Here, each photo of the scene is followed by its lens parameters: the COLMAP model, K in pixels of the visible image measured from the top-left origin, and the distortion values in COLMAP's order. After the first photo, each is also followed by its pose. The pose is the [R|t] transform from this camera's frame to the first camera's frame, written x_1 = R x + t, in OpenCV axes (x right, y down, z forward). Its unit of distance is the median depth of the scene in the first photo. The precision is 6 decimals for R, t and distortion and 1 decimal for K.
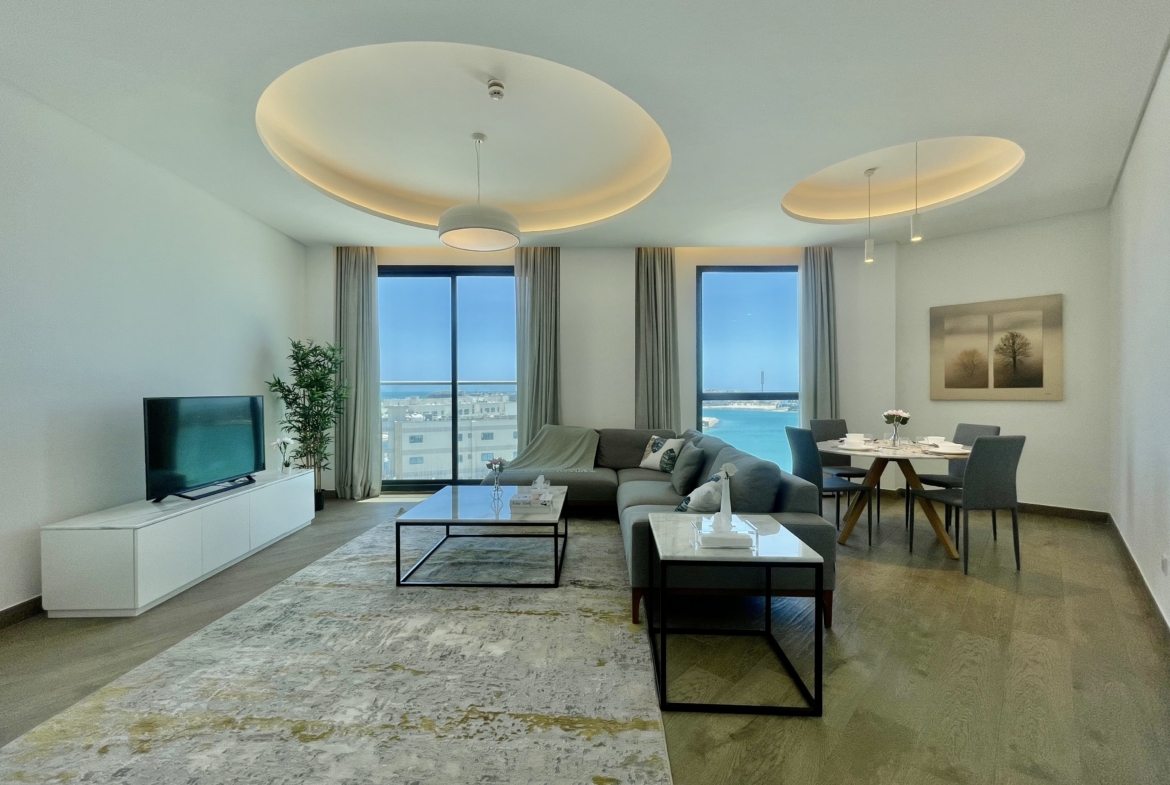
lens RADIAL K [[471.5, 0, 576.4], [0, 471.5, 391.2], [0, 0, 1]] dist [-0.002632, 0.000183]
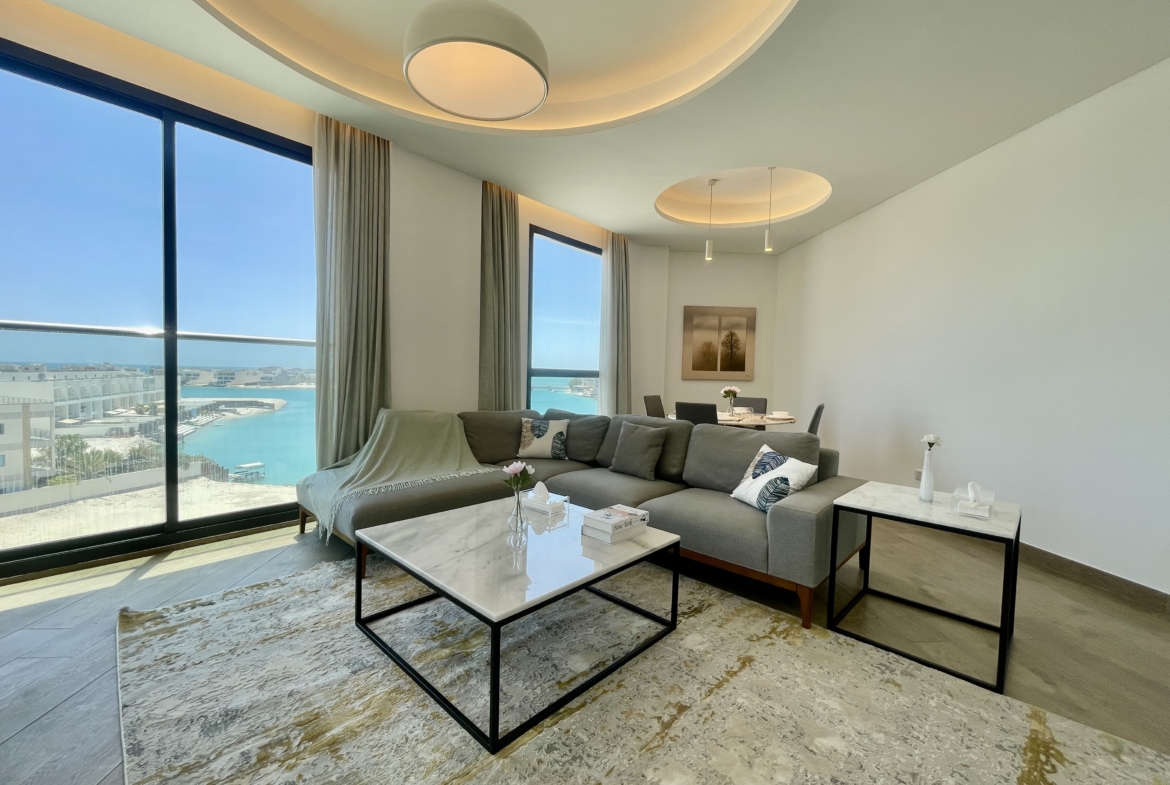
lens RADIAL K [[471.5, 0, 594.7], [0, 471.5, 396.6], [0, 0, 1]] dist [-0.002632, 0.000183]
pose [[0.661664, -0.016166, 0.749626, -0.394844], [-0.025027, 0.998734, 0.043628, 0.017596], [-0.749383, -0.047628, 0.660422, 0.372850]]
